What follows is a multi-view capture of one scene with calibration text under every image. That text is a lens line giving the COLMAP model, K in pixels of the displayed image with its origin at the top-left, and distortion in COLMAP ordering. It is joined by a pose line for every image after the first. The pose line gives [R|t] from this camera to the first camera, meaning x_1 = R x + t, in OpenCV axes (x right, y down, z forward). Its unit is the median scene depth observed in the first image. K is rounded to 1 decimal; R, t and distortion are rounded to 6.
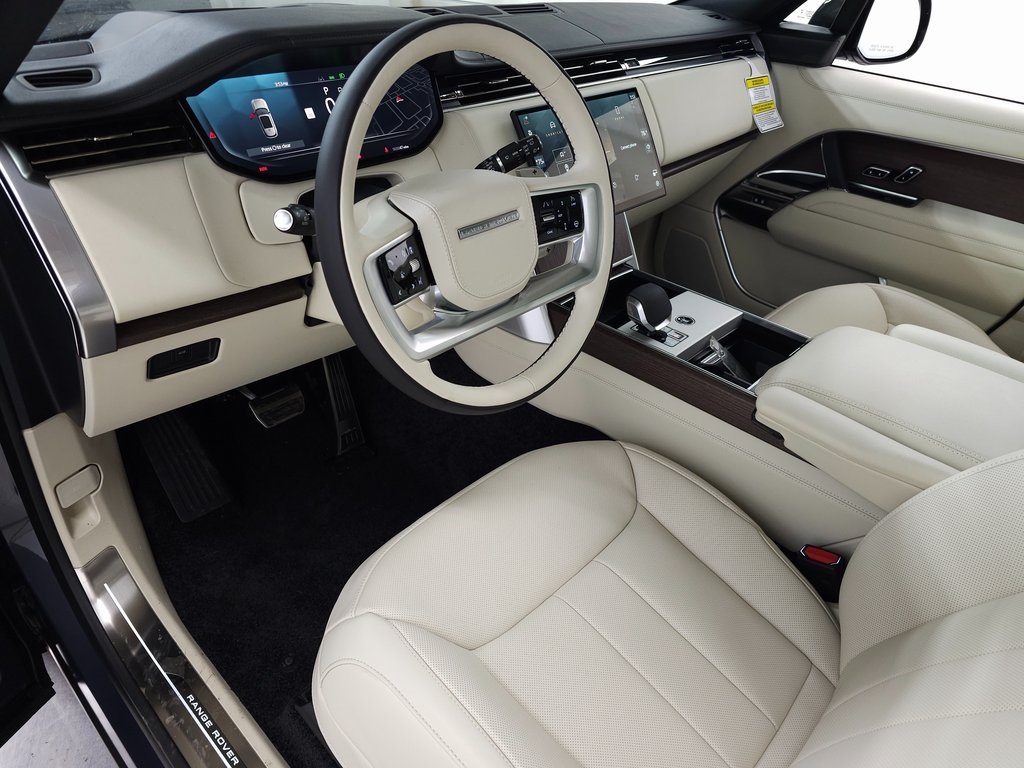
lens RADIAL K [[692.0, 0, 508.8], [0, 692.0, 381.8], [0, 0, 1]] dist [0.043212, -0.054909]
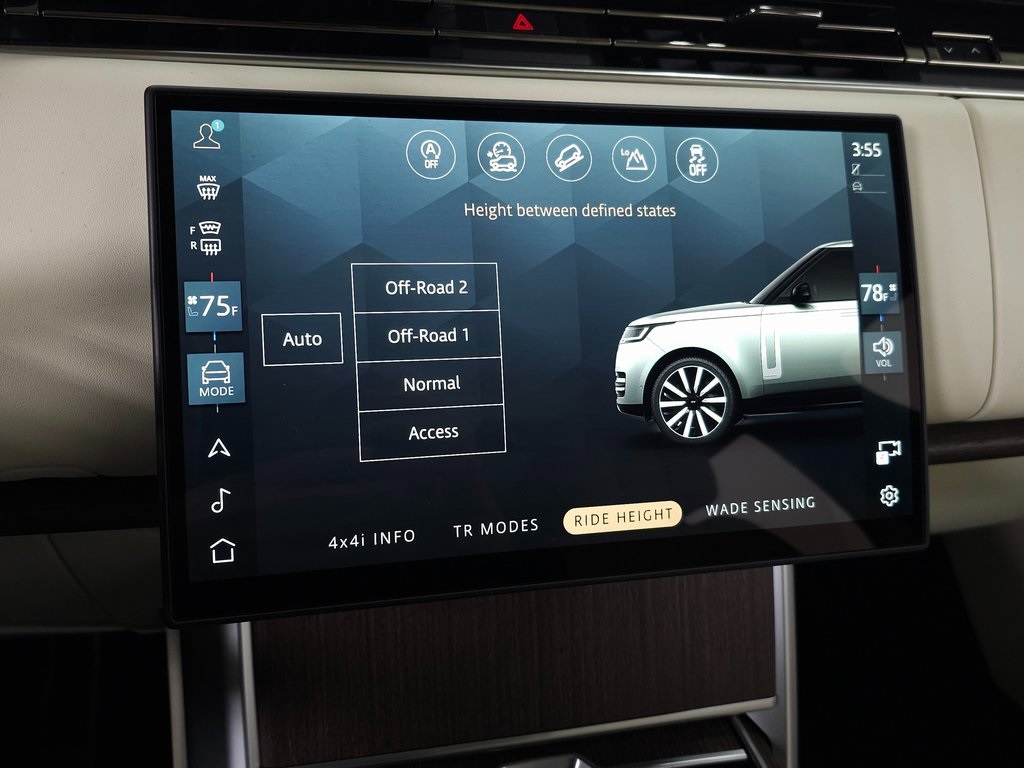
lens RADIAL K [[957.8, 0, 518.3], [0, 957.8, 377.6], [0, 0, 1]] dist [0.025083, 0.000000]
pose [[0.850116, 0.270740, -0.451667, 0.366628], [-0.332692, 0.940986, -0.062135, -0.389983], [0.408190, 0.203088, 0.890020, 0.954784]]
